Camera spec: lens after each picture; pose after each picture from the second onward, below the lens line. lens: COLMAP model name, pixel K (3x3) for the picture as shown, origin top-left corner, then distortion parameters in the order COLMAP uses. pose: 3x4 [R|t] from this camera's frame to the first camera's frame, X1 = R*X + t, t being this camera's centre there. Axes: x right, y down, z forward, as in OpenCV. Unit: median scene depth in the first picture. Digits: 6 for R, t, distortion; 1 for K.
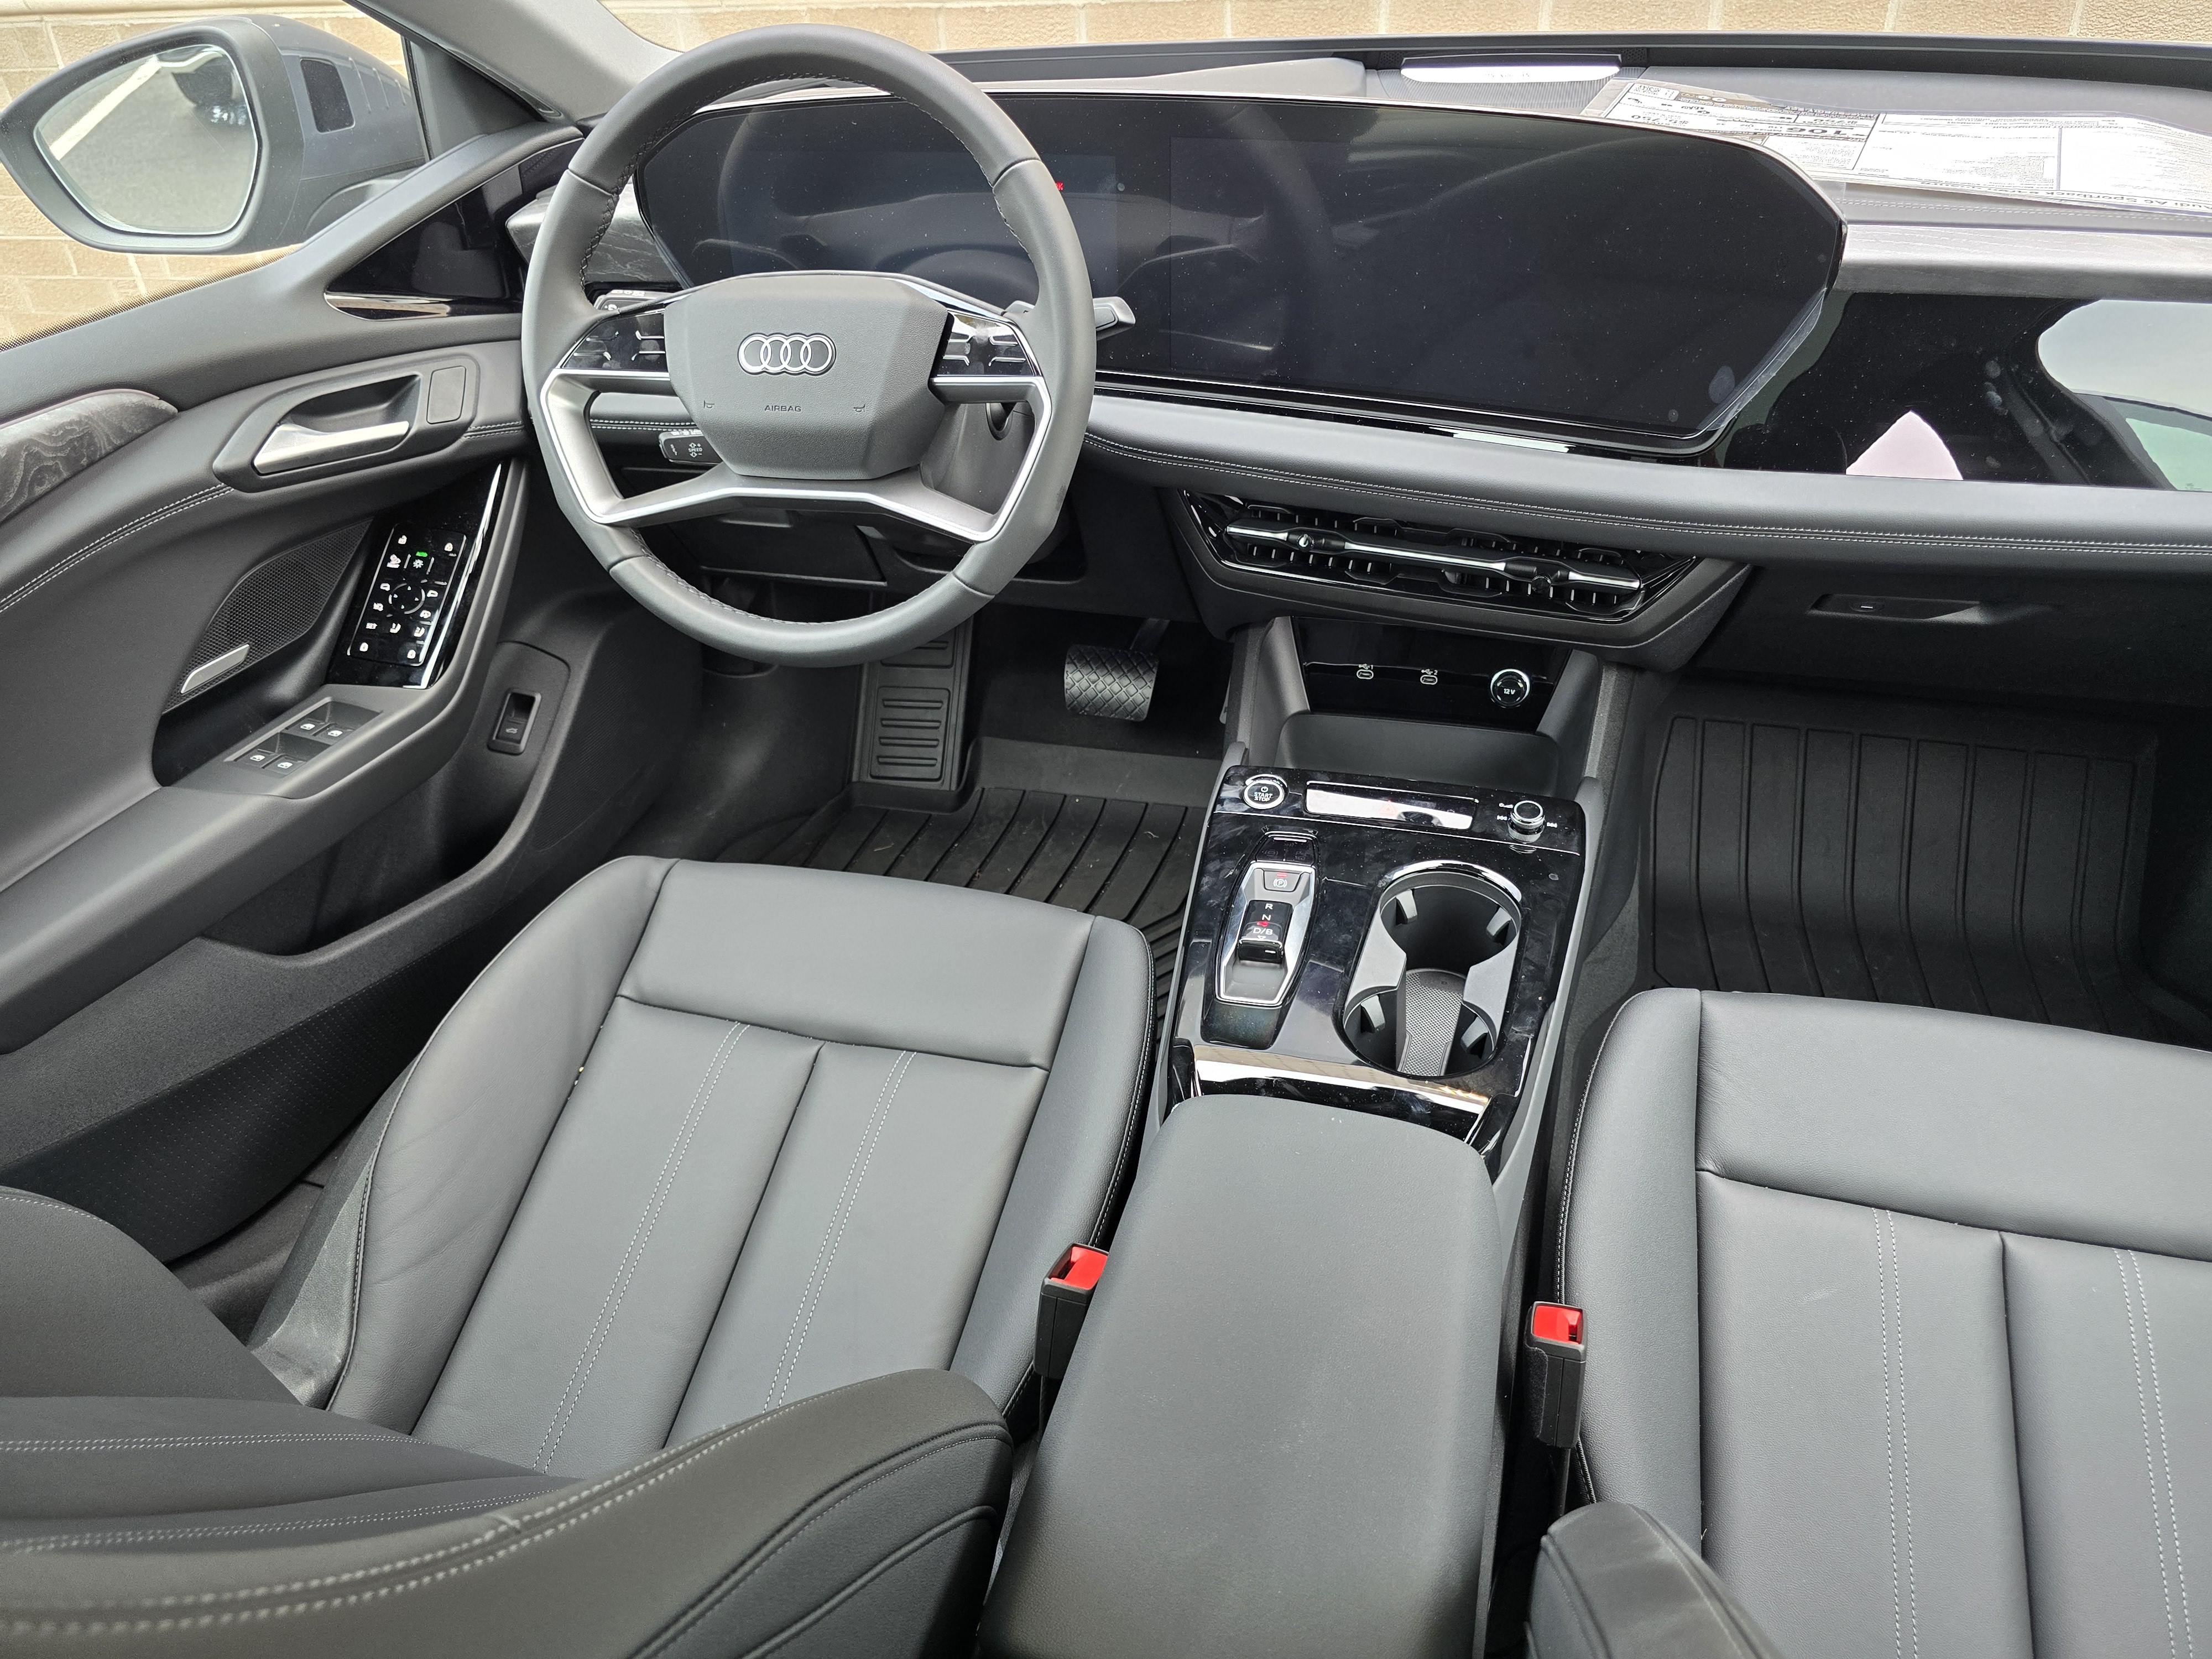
lens RADIAL K [[1501.3, 0, 1107.6], [0, 1501.3, 821.9], [0, 0, 1]] dist [0.000361, -0.002047]
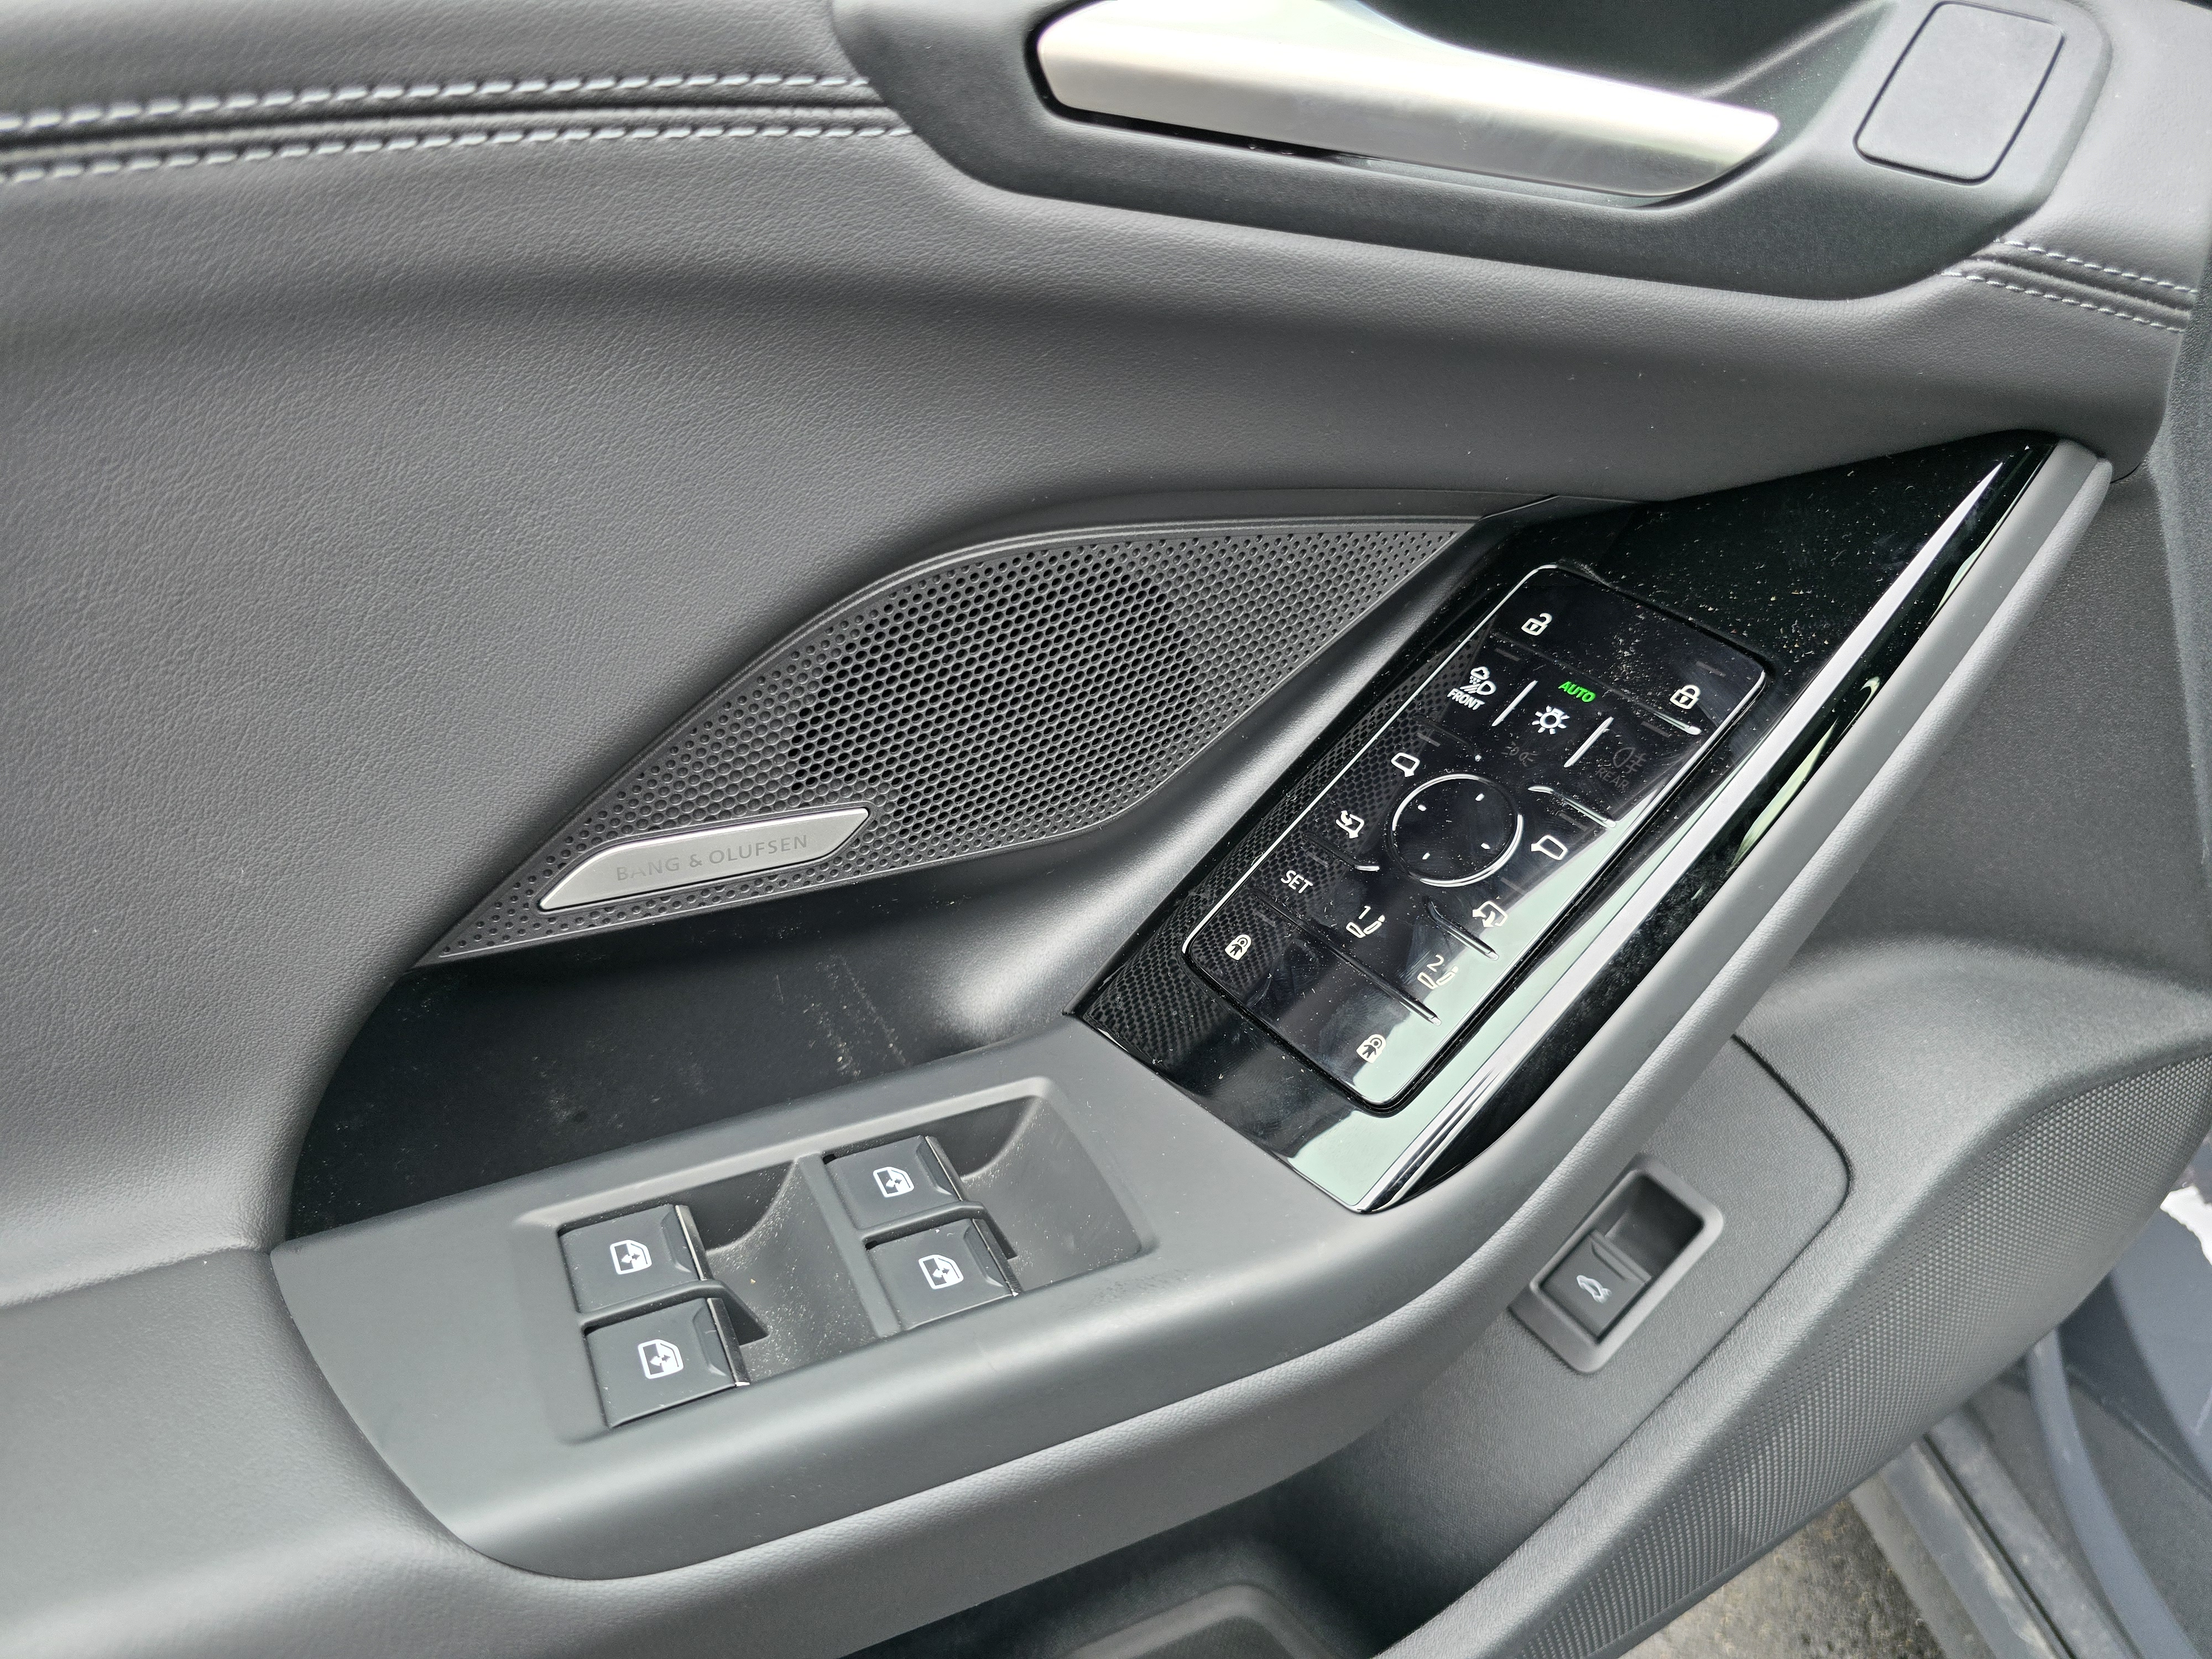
lens RADIAL K [[1501.3, 0, 1107.6], [0, 1501.3, 821.9], [0, 0, 1]] dist [0.000361, -0.002047]
pose [[0.713624, 0.332077, -0.616819, -0.371173], [-0.408575, 0.912535, 0.018584, -0.138230], [0.569041, 0.238755, 0.786885, 0.806970]]
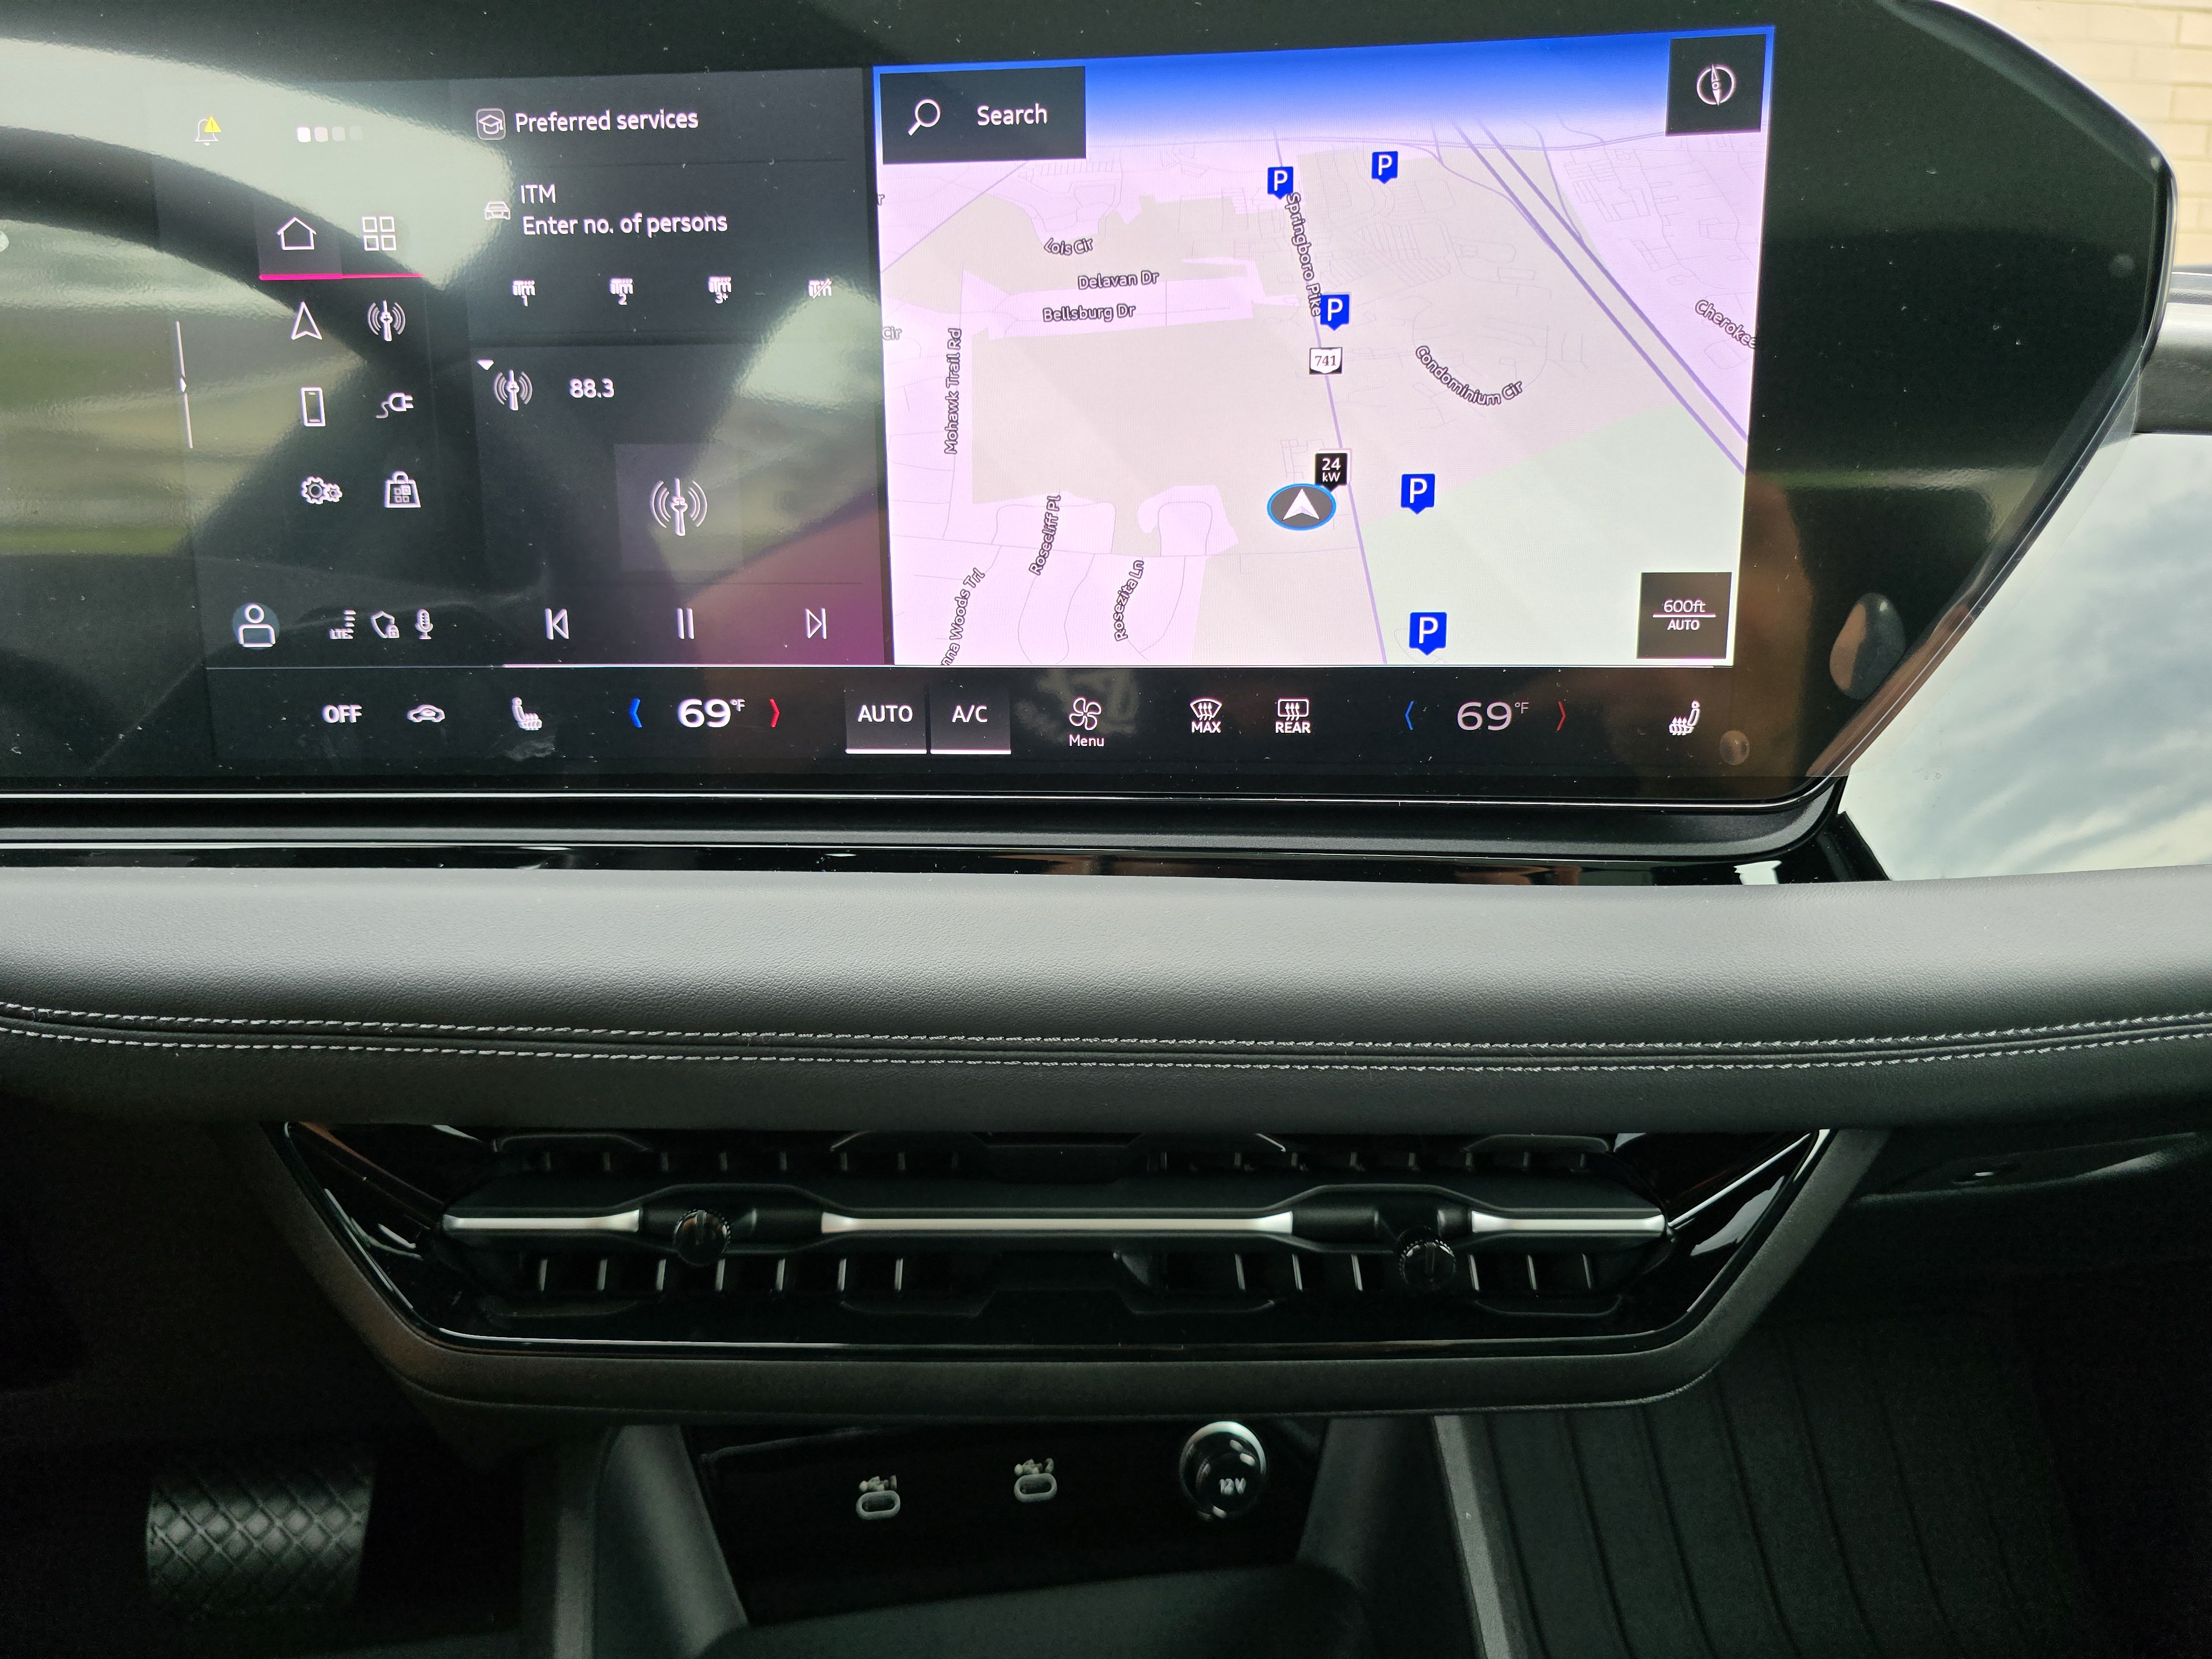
lens RADIAL K [[1497.3, 0, 1096.5], [0, 1497.3, 853.4], [0, 0, 1]] dist [0.037663, -0.042815]
pose [[0.907968, -0.064704, 0.414014, 0.079853], [0.199425, 0.935669, -0.291125, -0.151327], [-0.368543, 0.346897, 0.862461, 0.657439]]
